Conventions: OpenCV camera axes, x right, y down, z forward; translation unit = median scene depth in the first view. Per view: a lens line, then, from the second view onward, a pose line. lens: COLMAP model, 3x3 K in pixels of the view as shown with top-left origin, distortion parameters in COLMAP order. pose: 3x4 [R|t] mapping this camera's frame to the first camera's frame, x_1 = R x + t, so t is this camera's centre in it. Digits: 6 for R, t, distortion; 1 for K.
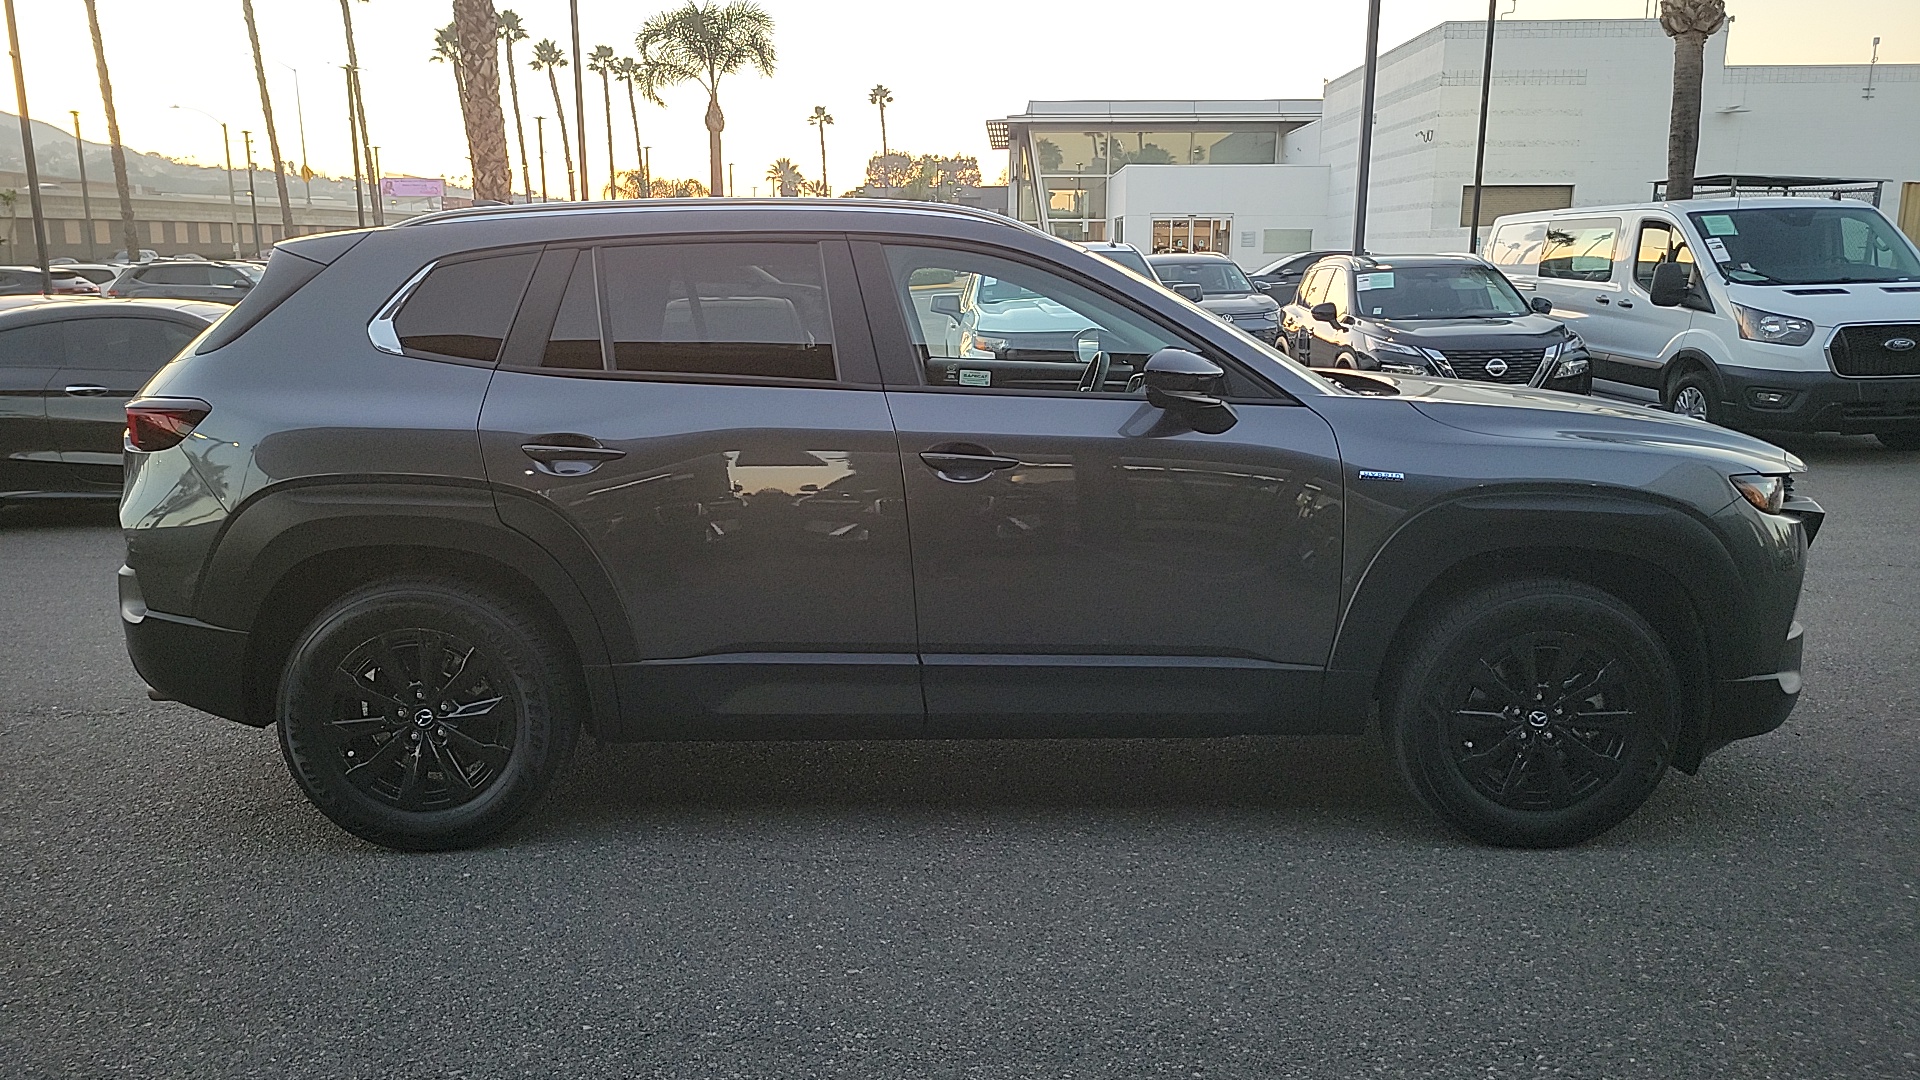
lens RADIAL K [[1453.8, 0, 955.3], [0, 1453.8, 569.1], [0, 0, 1]] dist [0.046589, -0.032335]
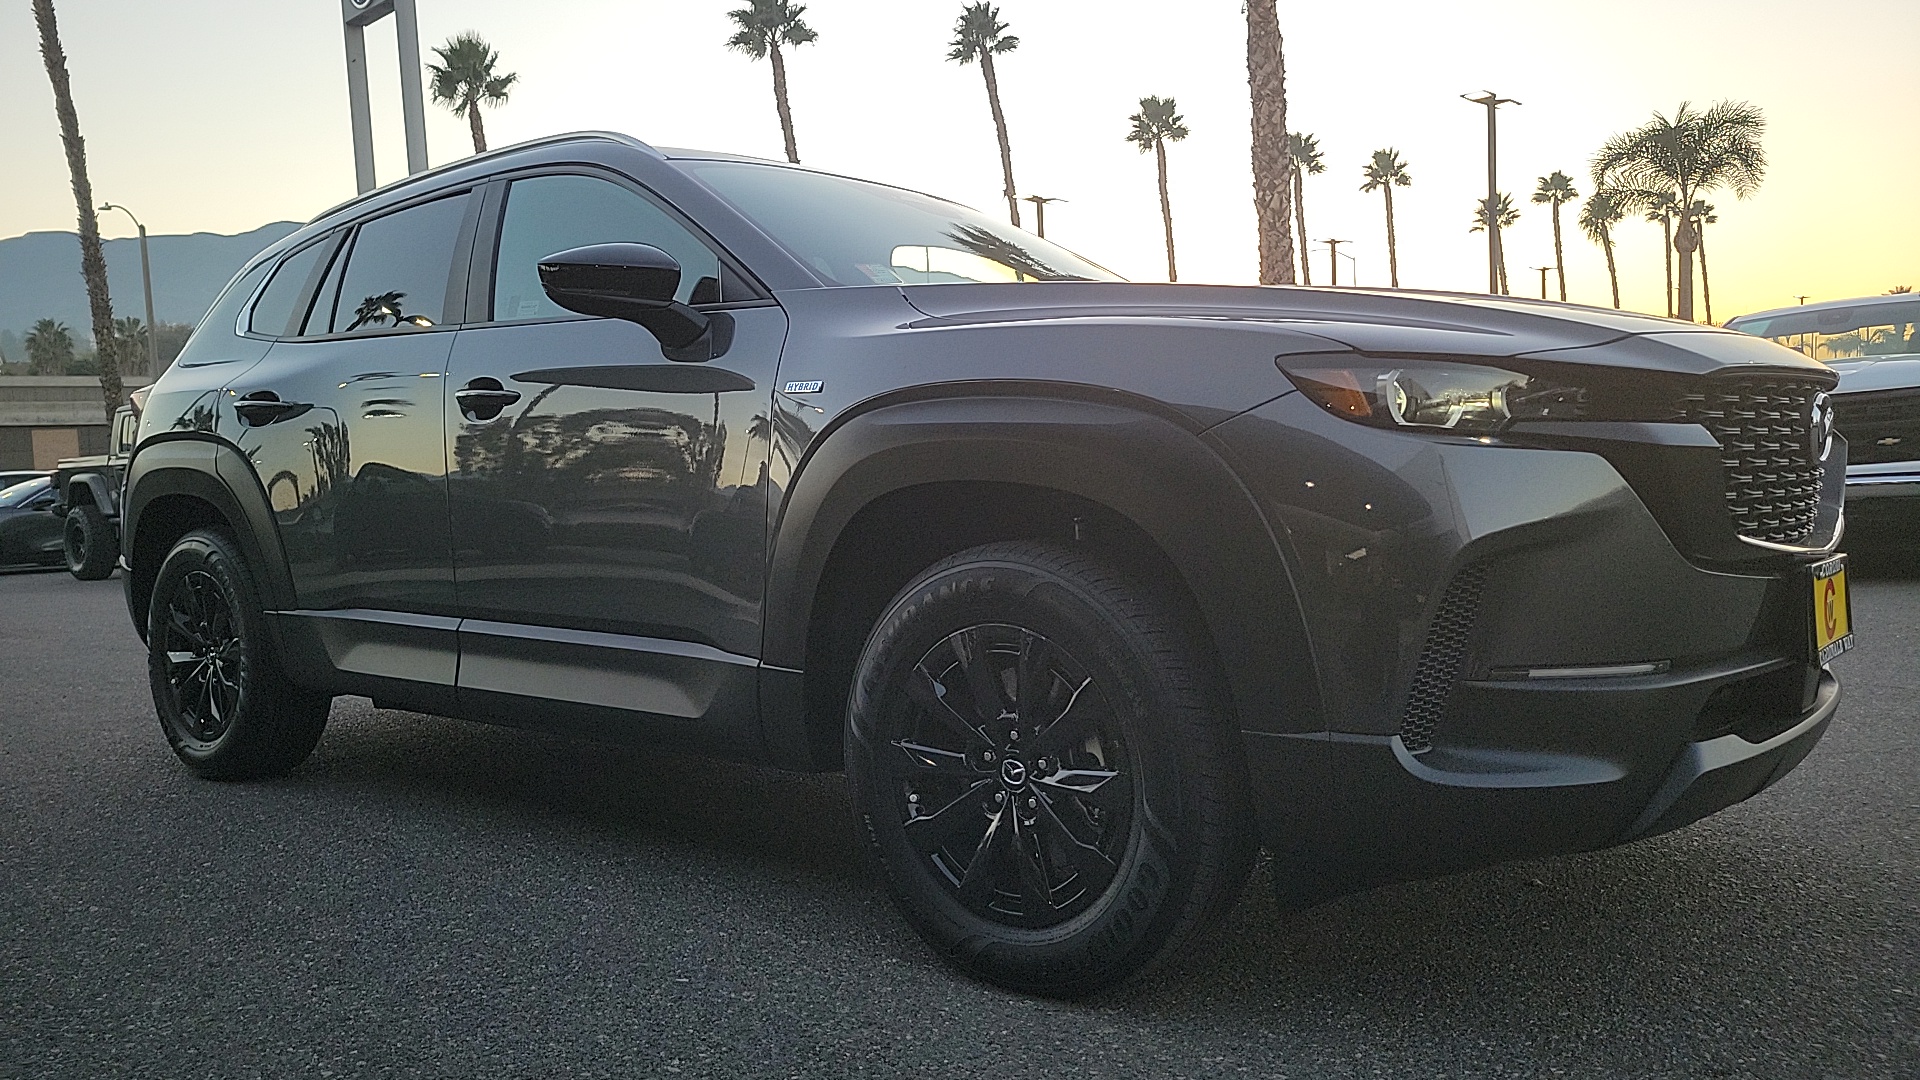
lens RADIAL K [[1453.8, 0, 955.3], [0, 1453.8, 569.1], [0, 0, 1]] dist [0.046589, -0.032335]
pose [[0.753563, 0.020762, -0.657048, 0.766069], [-0.097897, 0.991900, -0.080933, 0.069071], [0.650046, 0.125311, 0.749492, 0.504573]]
